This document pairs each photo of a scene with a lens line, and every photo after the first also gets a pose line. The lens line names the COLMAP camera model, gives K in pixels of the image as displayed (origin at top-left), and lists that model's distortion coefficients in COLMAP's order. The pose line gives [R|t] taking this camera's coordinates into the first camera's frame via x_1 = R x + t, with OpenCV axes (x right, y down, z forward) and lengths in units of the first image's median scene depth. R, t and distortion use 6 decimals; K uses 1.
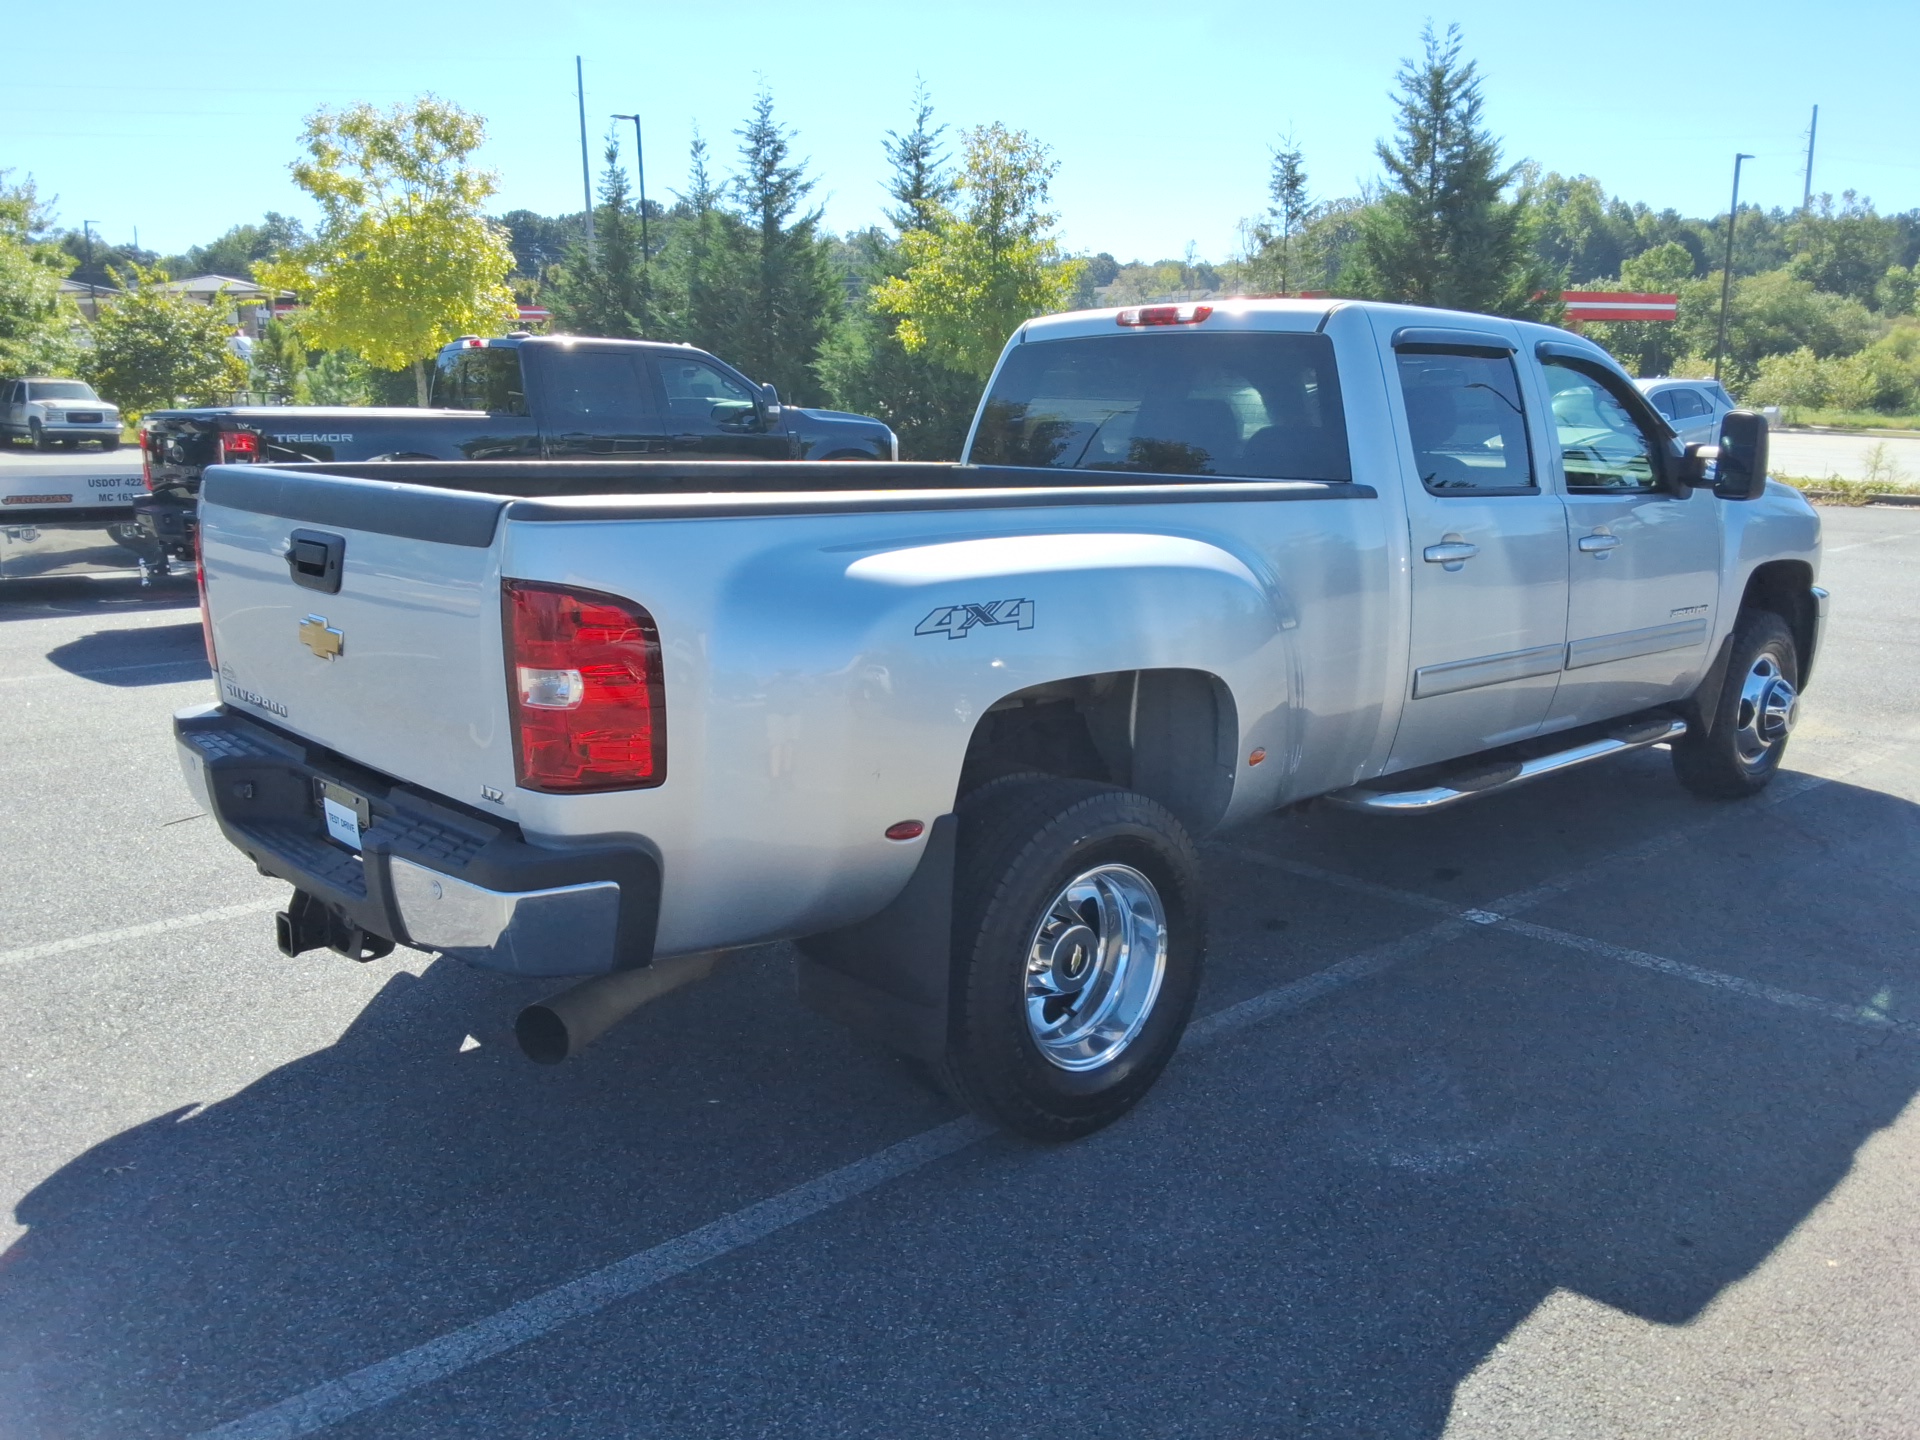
lens RADIAL K [[1540.5, 0, 974.2], [0, 1540.5, 719.5], [0, 0, 1]] dist [0.095840, -0.150241]
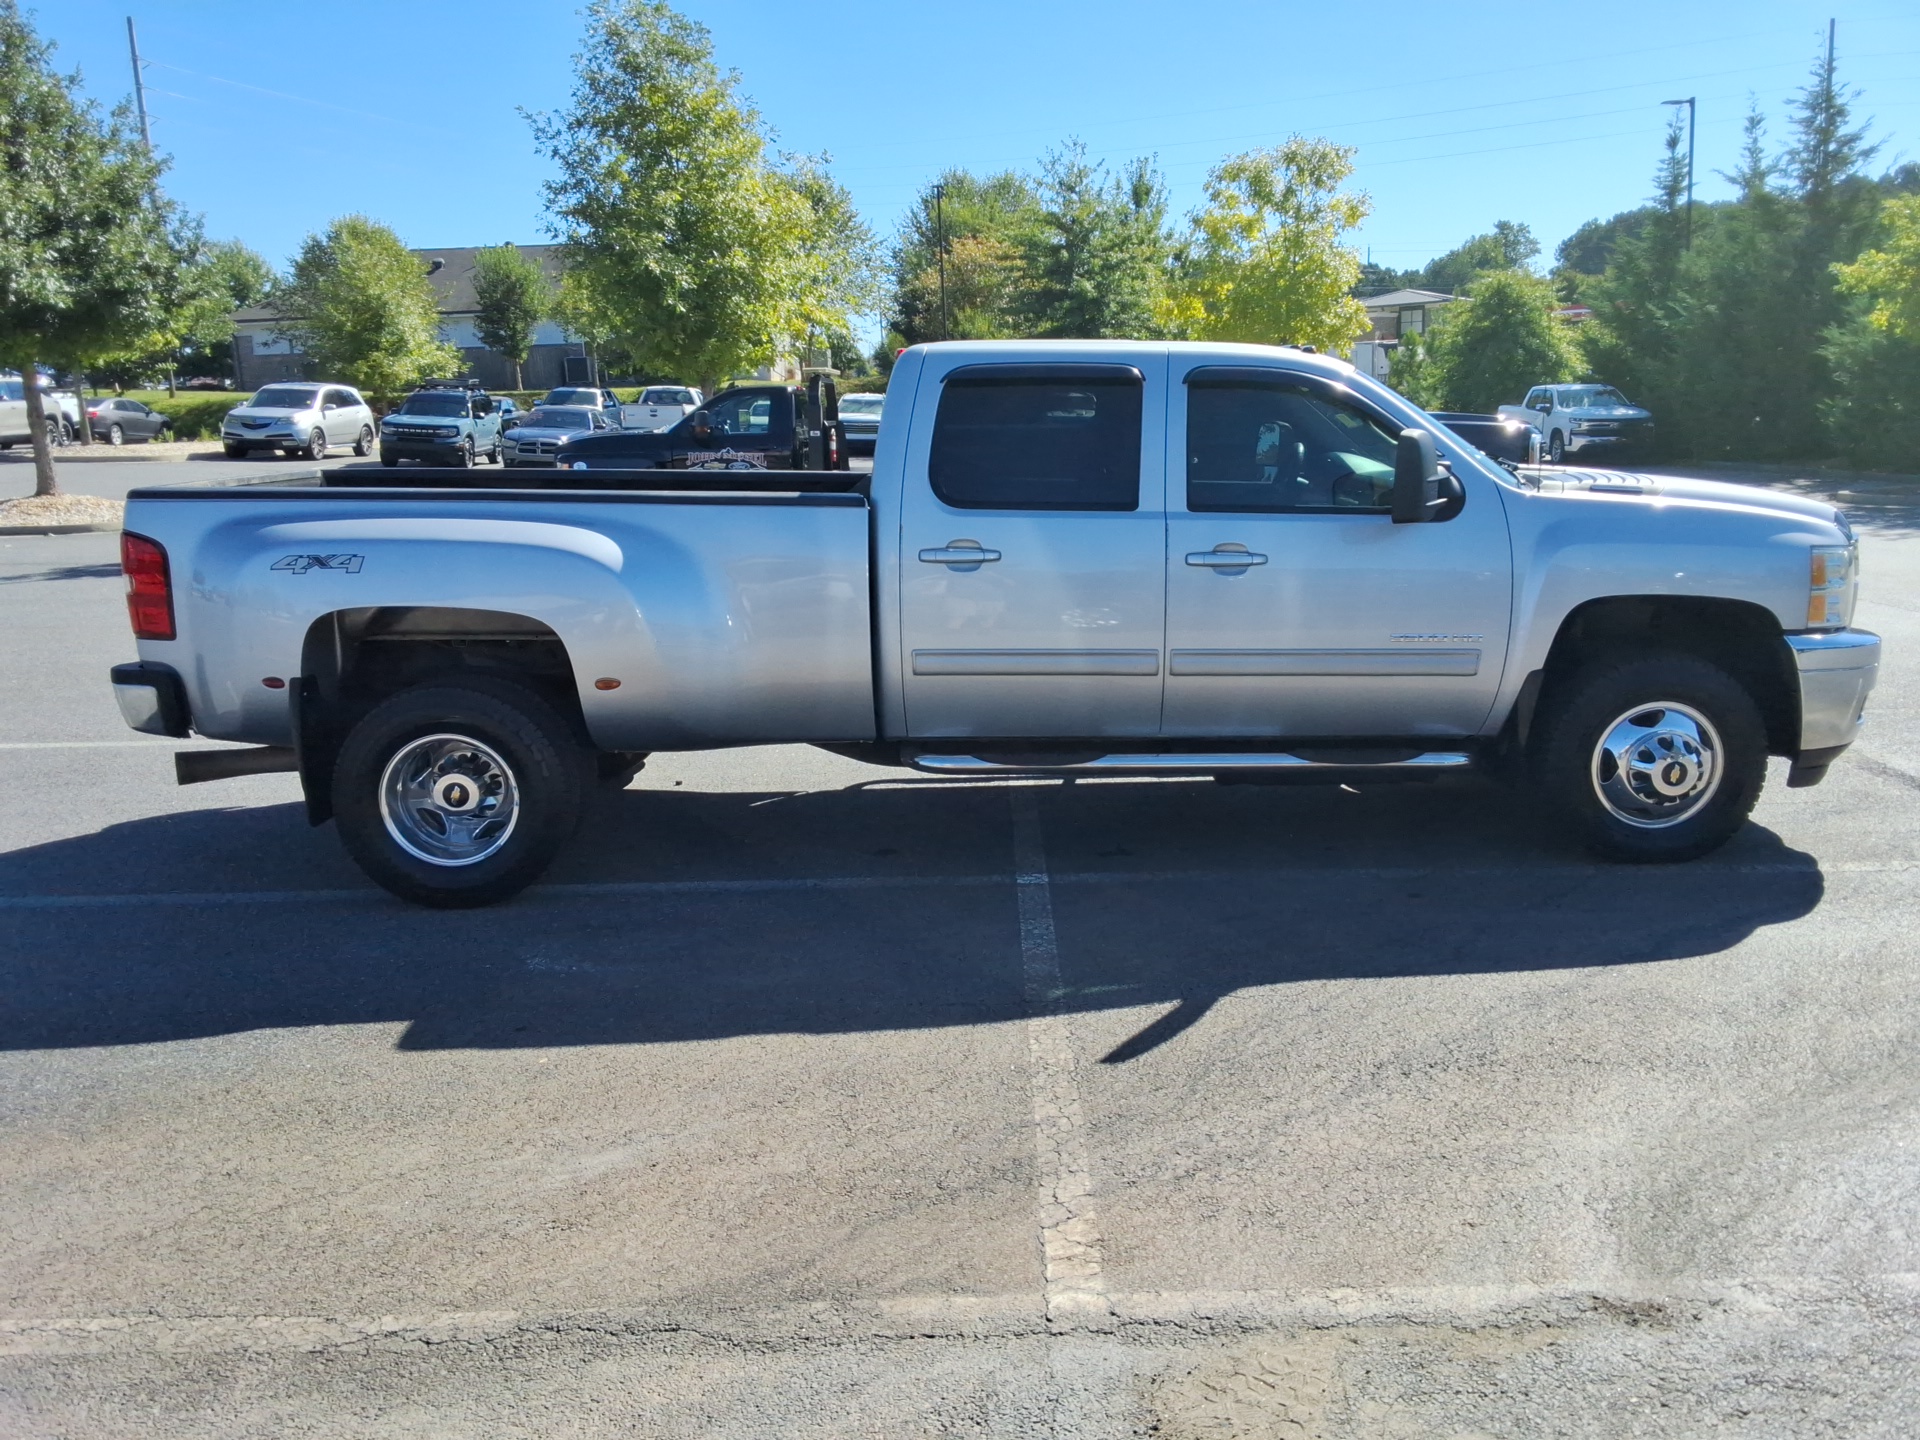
lens RADIAL K [[1540.5, 0, 989.3], [0, 1540.5, 717.6], [0, 0, 1]] dist [0.095840, -0.150241]
pose [[0.735625, 0.116521, -0.667292, 0.279923], [-0.115850, 0.992222, 0.045546, -0.010119], [0.667409, 0.043801, 0.743402, 0.036993]]
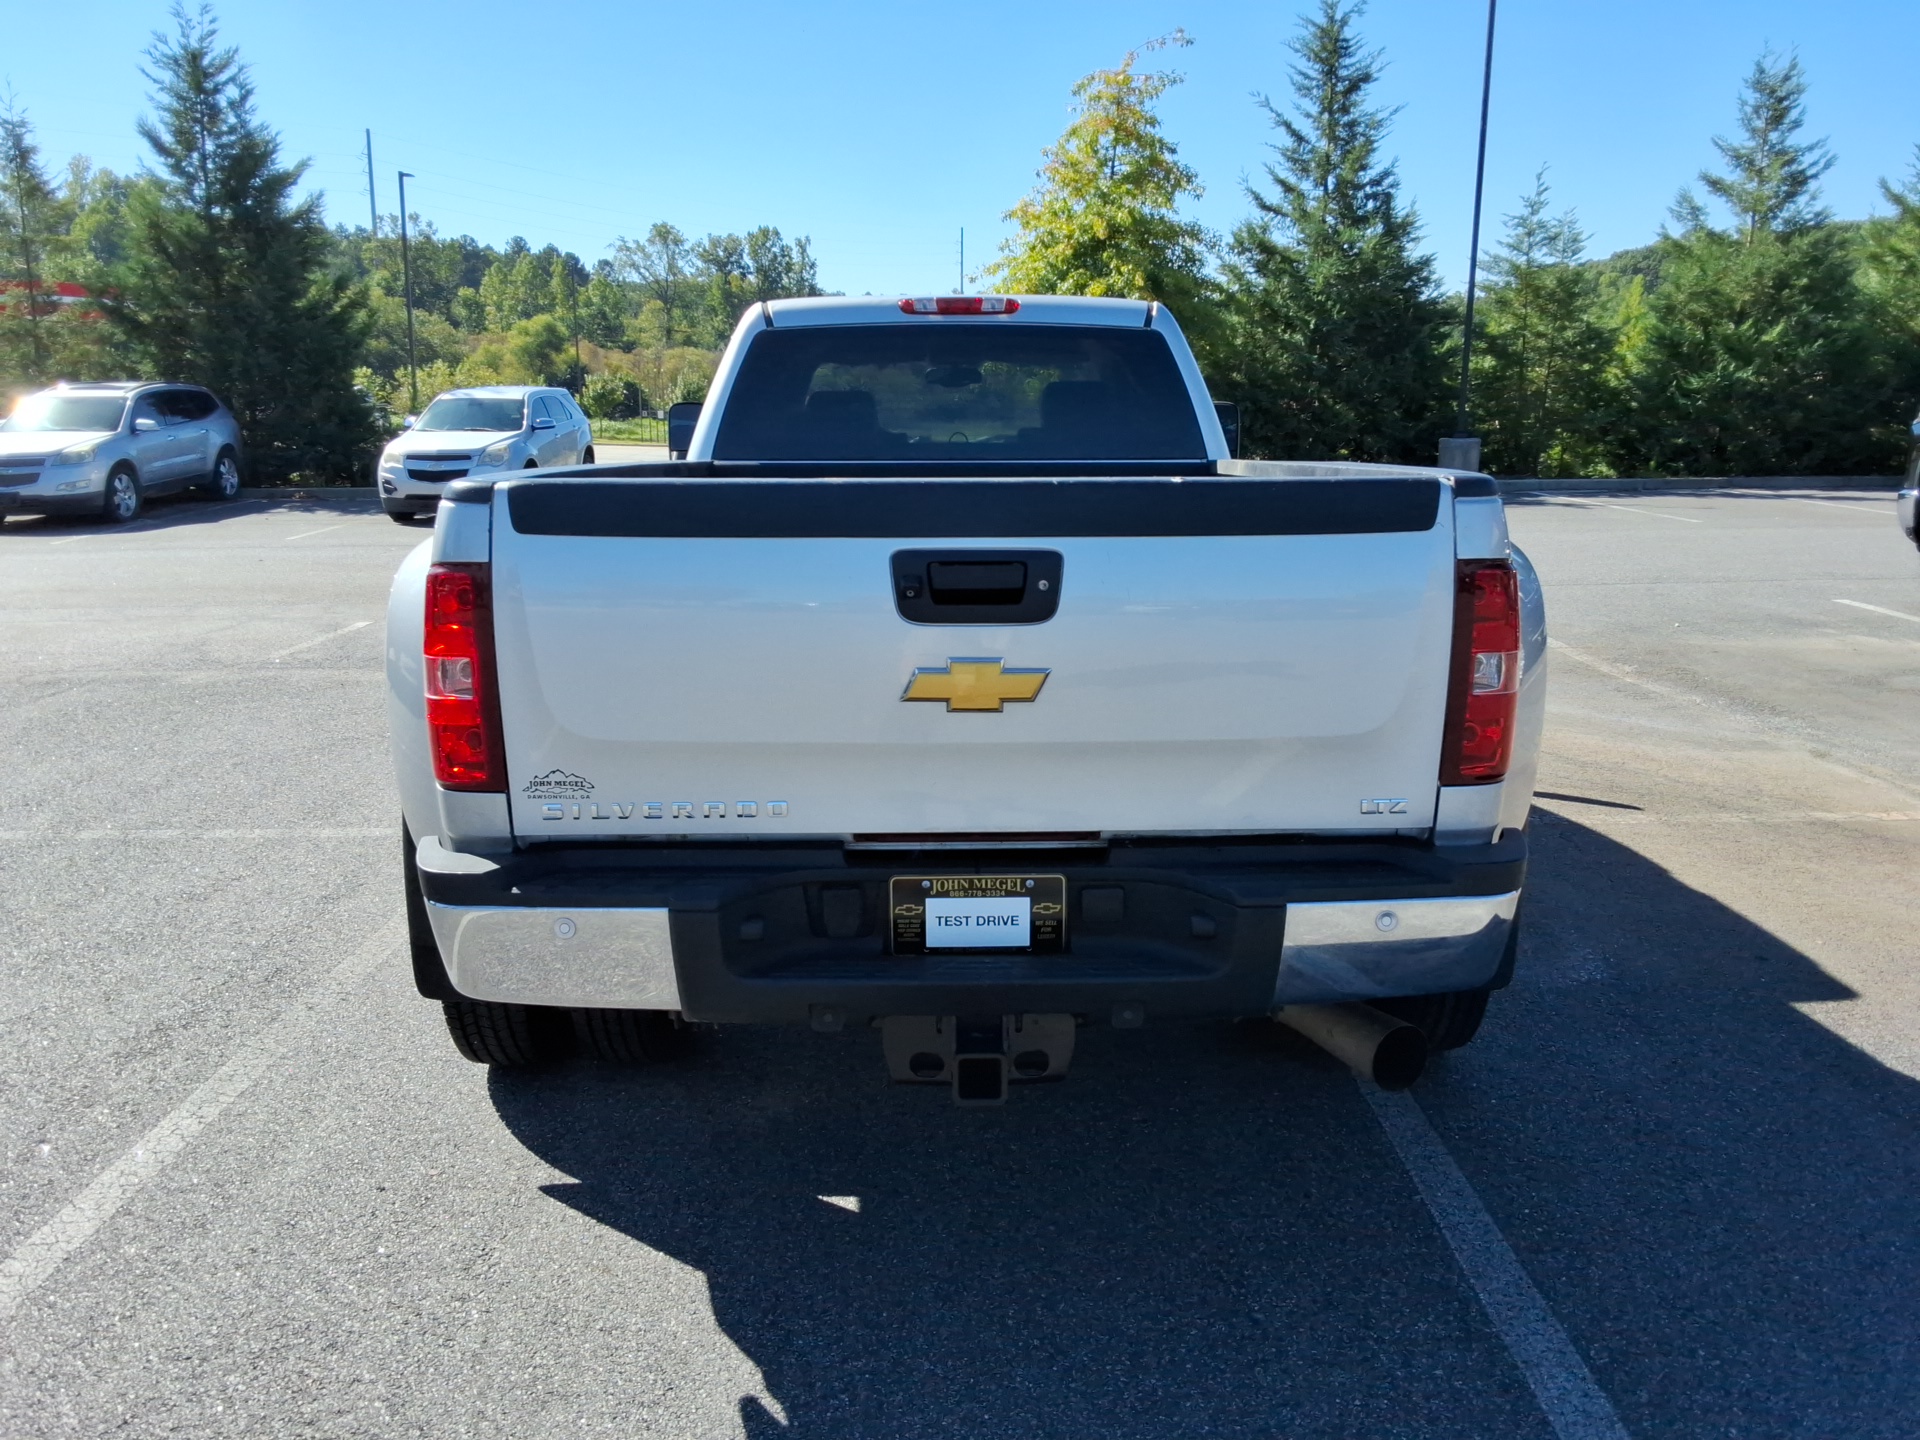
lens RADIAL K [[1540.5, 0, 969.9], [0, 1540.5, 720.4], [0, 0, 1]] dist [0.095840, -0.150241]
pose [[0.667346, -0.152237, 0.729022, -0.175212], [0.156386, 0.985705, 0.062683, -0.014923], [-0.728143, 0.072178, 0.681614, 0.086979]]
